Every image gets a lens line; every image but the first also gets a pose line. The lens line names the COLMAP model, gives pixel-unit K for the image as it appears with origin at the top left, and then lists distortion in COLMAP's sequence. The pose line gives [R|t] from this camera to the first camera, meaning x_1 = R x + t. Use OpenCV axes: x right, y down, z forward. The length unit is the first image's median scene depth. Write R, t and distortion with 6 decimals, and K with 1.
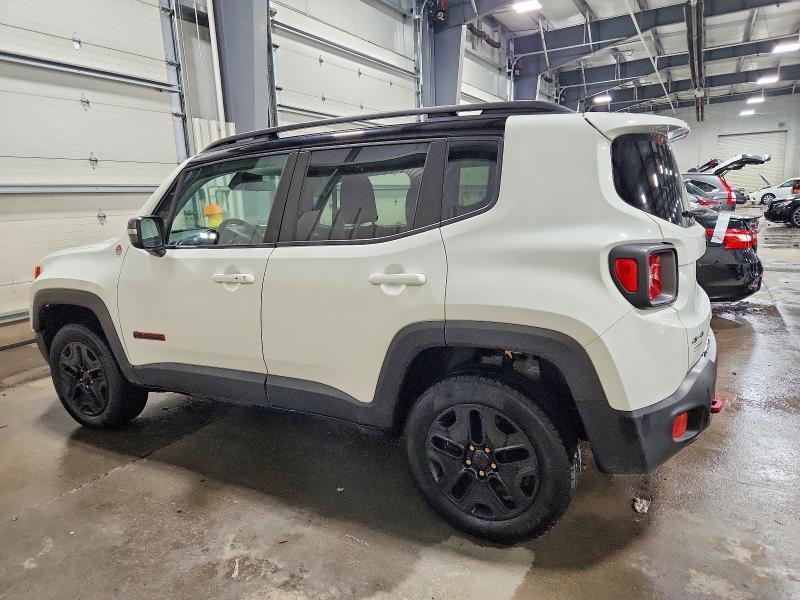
lens RADIAL K [[540.5, 0, 395.5], [0, 540.5, 302.4], [0, 0, 1]] dist [0.026967, -0.003428]
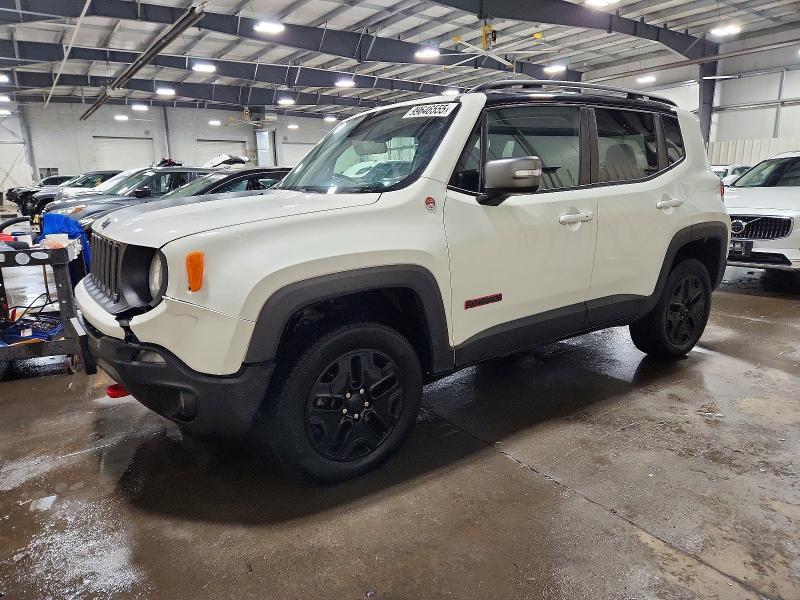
lens RADIAL K [[540.5, 0, 395.9], [0, 540.5, 299.3], [0, 0, 1]] dist [0.026967, -0.003428]
pose [[0.441100, -0.168041, 0.881586, -1.271149], [0.177986, 0.979182, 0.097589, -0.048394], [-0.879632, 0.113864, 0.461826, 0.729426]]
